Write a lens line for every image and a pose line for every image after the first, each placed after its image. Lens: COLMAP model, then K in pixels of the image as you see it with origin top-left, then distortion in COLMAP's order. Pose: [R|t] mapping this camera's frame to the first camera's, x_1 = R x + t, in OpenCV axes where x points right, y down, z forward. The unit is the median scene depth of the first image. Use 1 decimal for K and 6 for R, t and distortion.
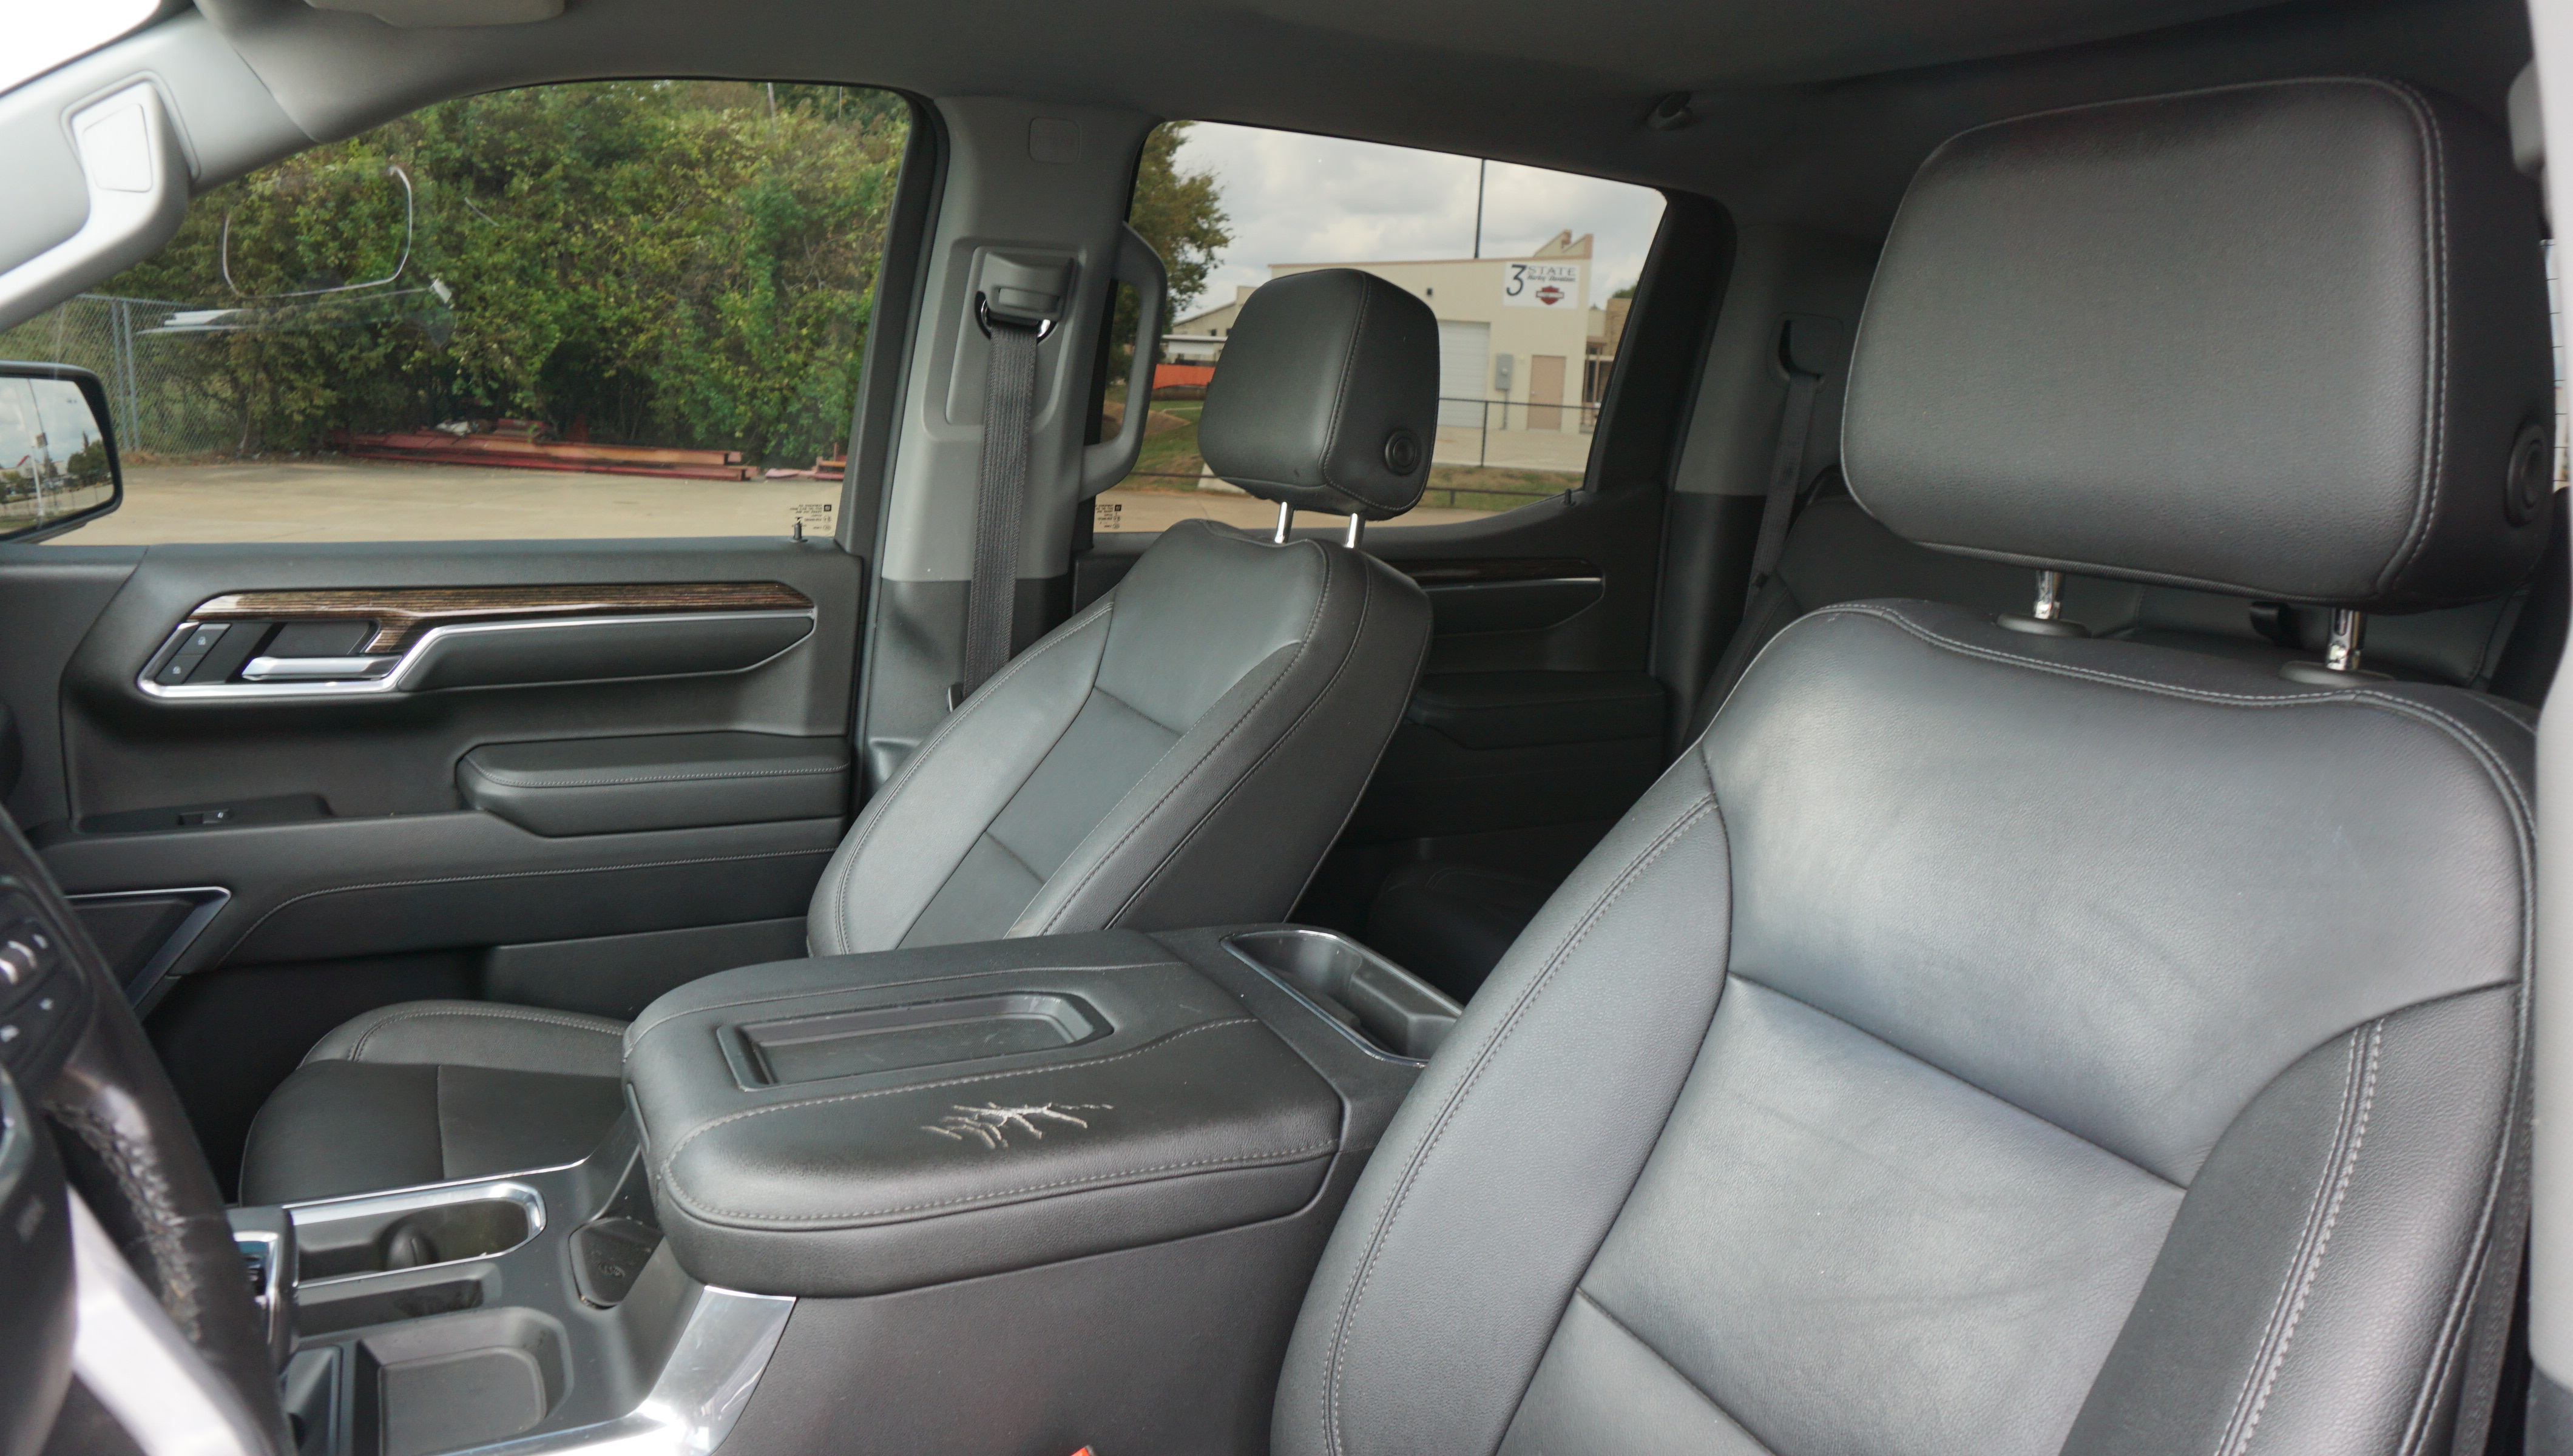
lens RADIAL K [[1731.4, 0, 1299.3], [0, 1731.4, 736.9], [0, 0, 1]] dist [-0.049233, 0.040680]
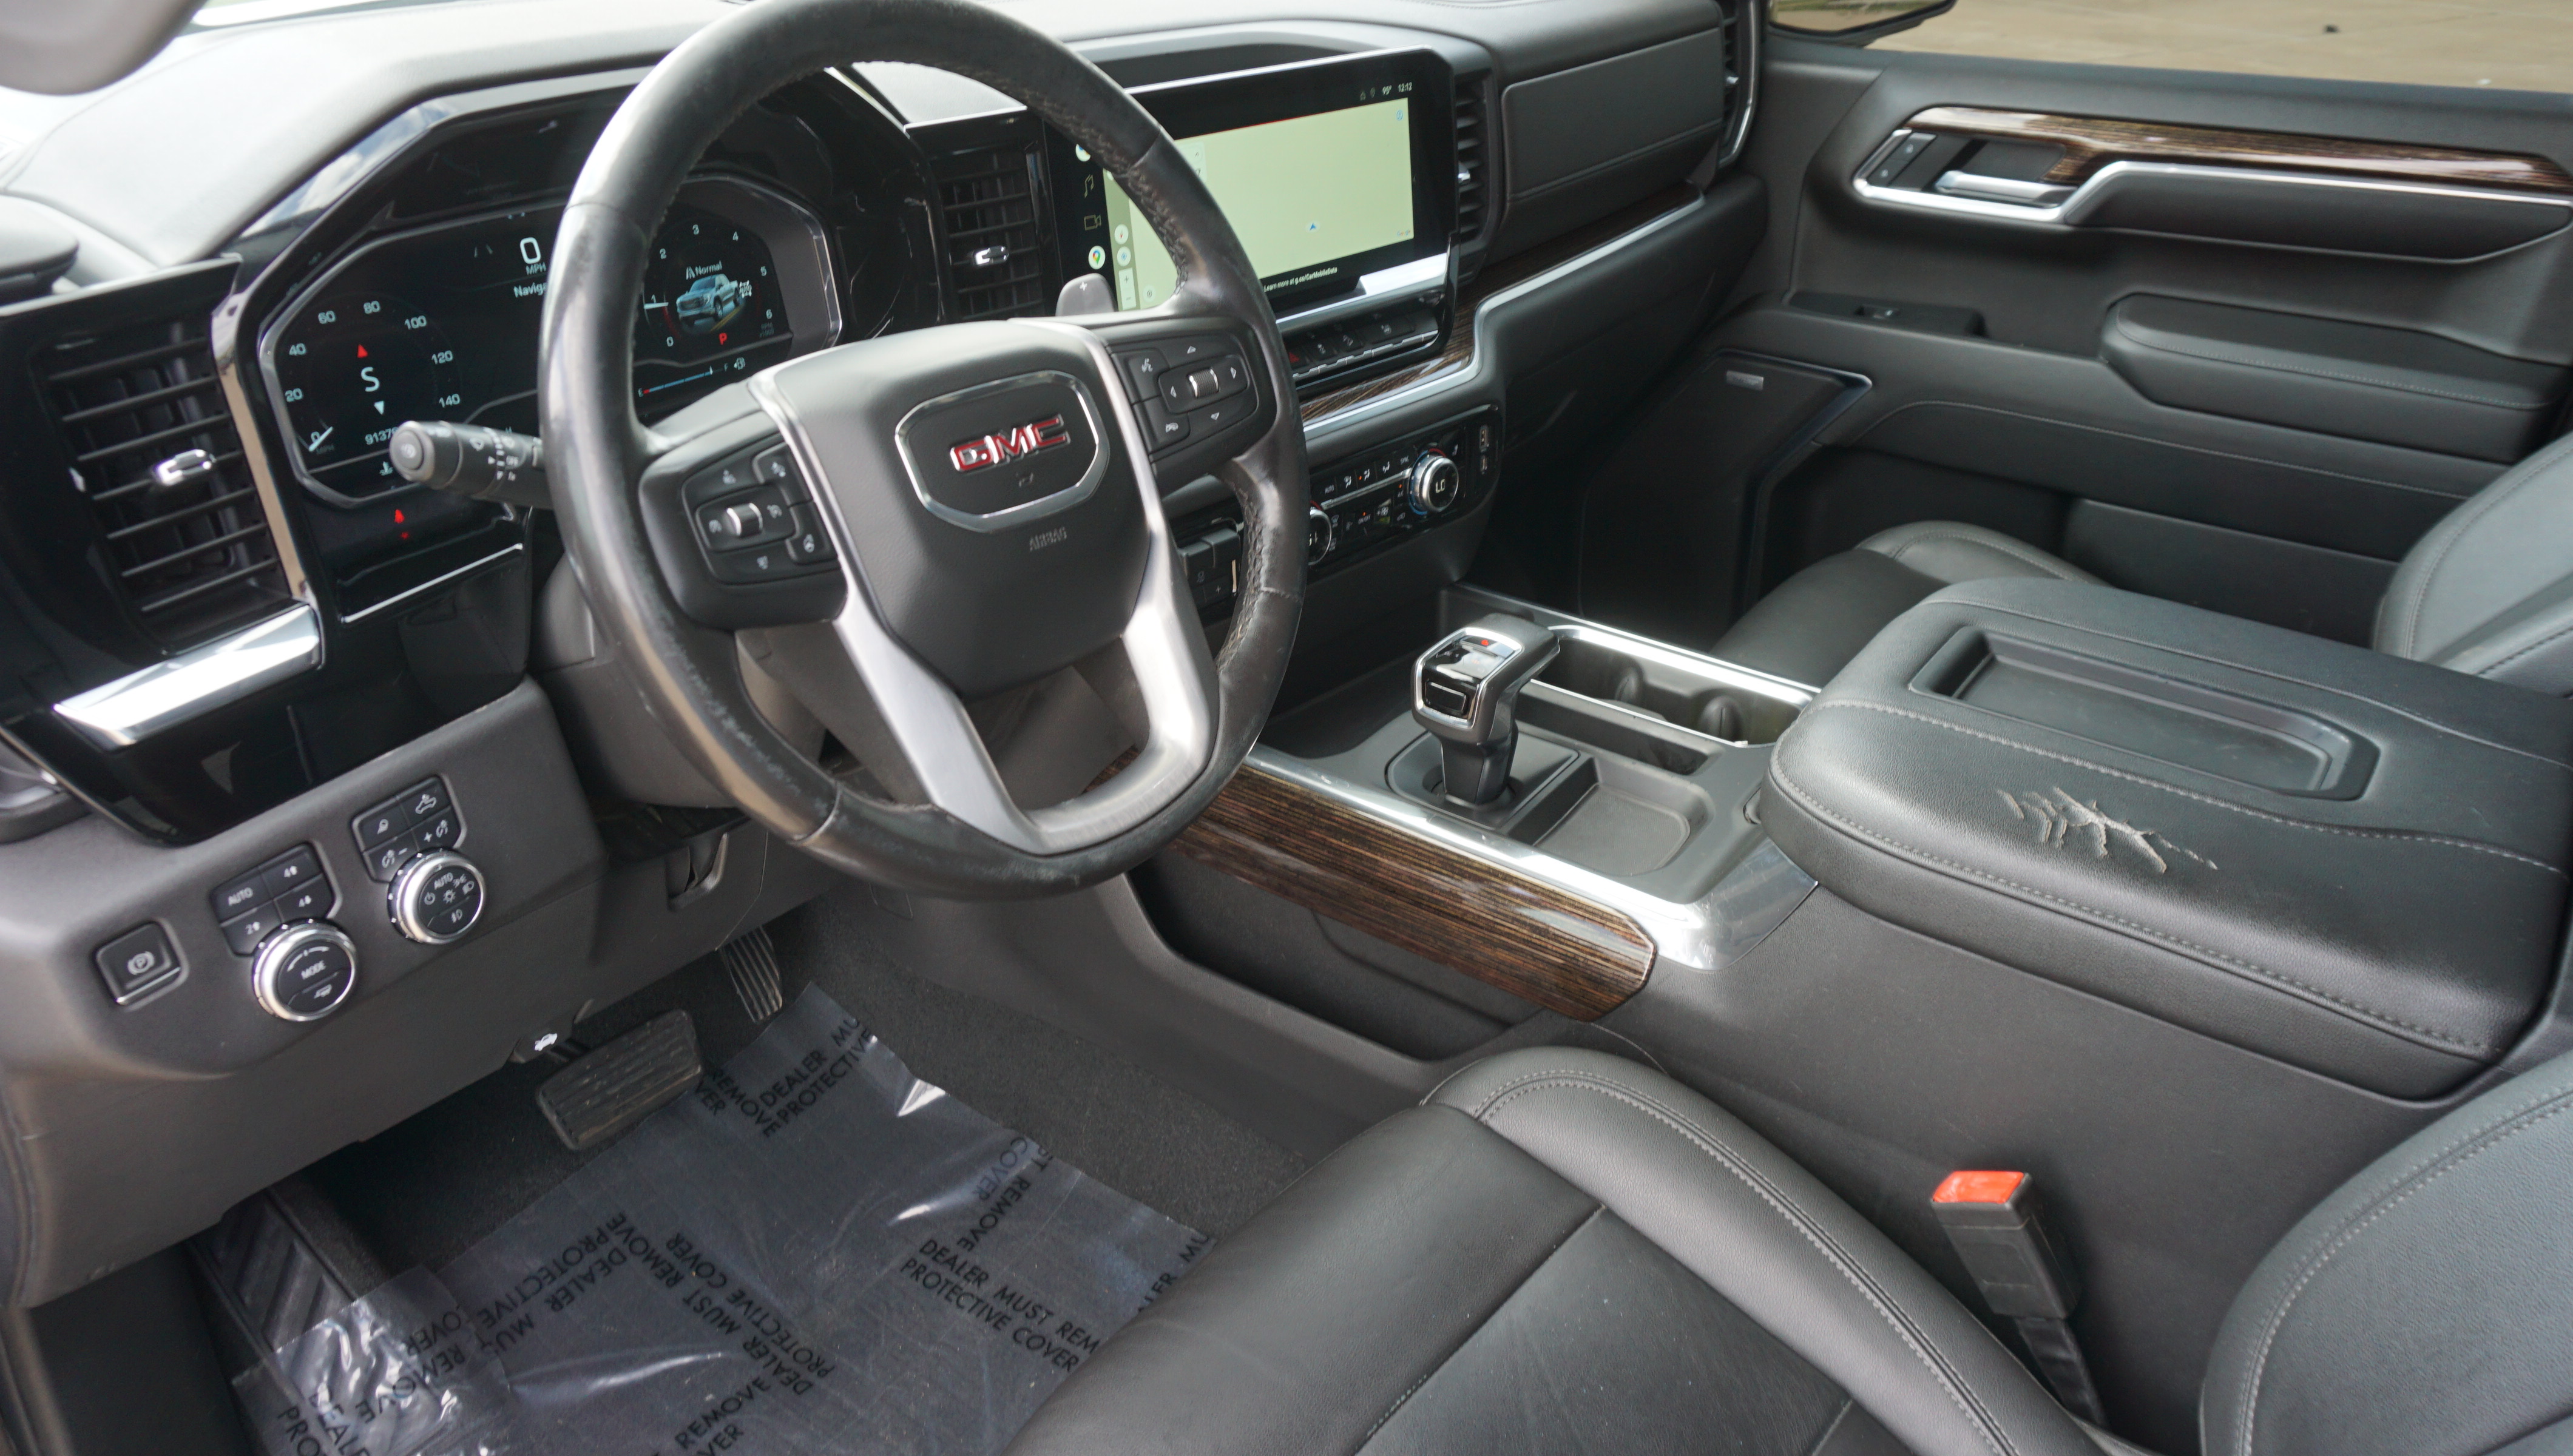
lens RADIAL K [[1724.7, 0, 1281.5], [0, 1724.7, 734.3], [0, 0, 1]] dist [-0.037957, 0.020131]
pose [[0.431706, 0.390243, -0.813228, 0.214936], [-0.147642, 0.919981, 0.363094, -0.049471], [0.889849, -0.036684, 0.454777, 0.136189]]
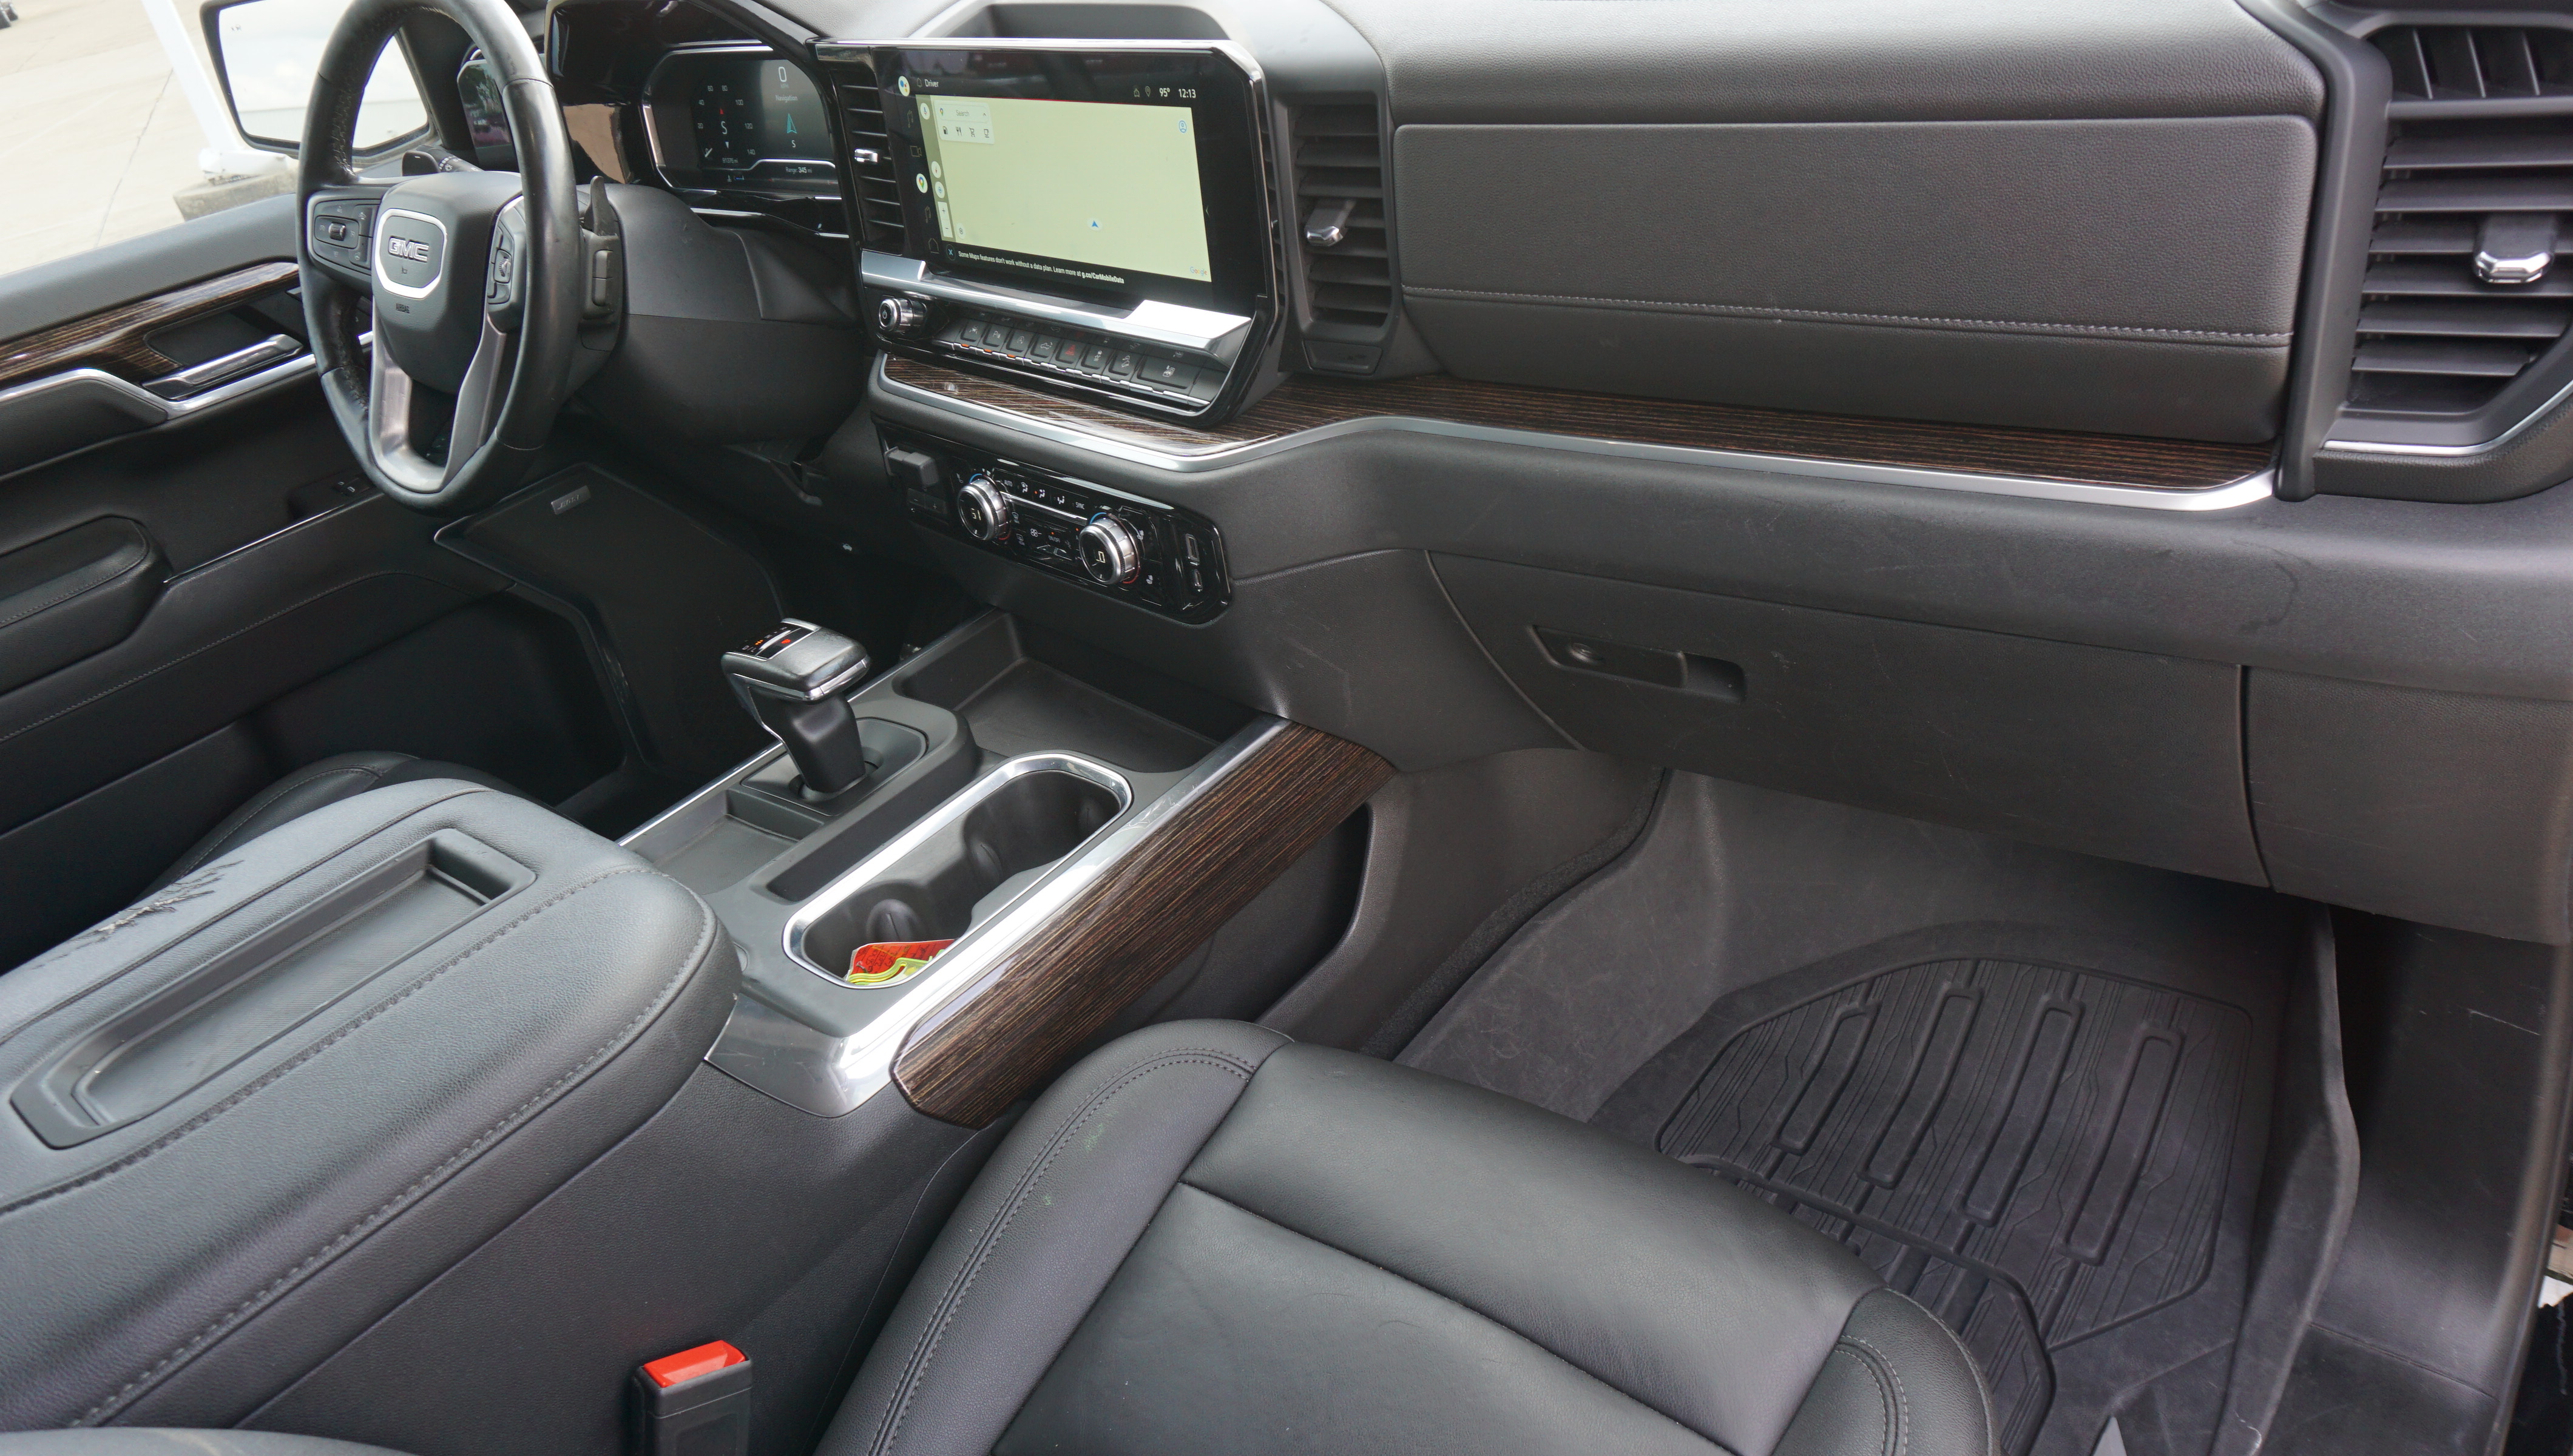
lens RADIAL K [[1724.7, 0, 1281.5], [0, 1724.7, 734.3], [0, 0, 1]] dist [-0.037957, 0.020131]
pose [[-0.906634, 0.298068, -0.298615, -0.297393], [0.034799, 0.758170, 0.651128, -0.274386], [0.420481, 0.579943, -0.697755, 1.146435]]
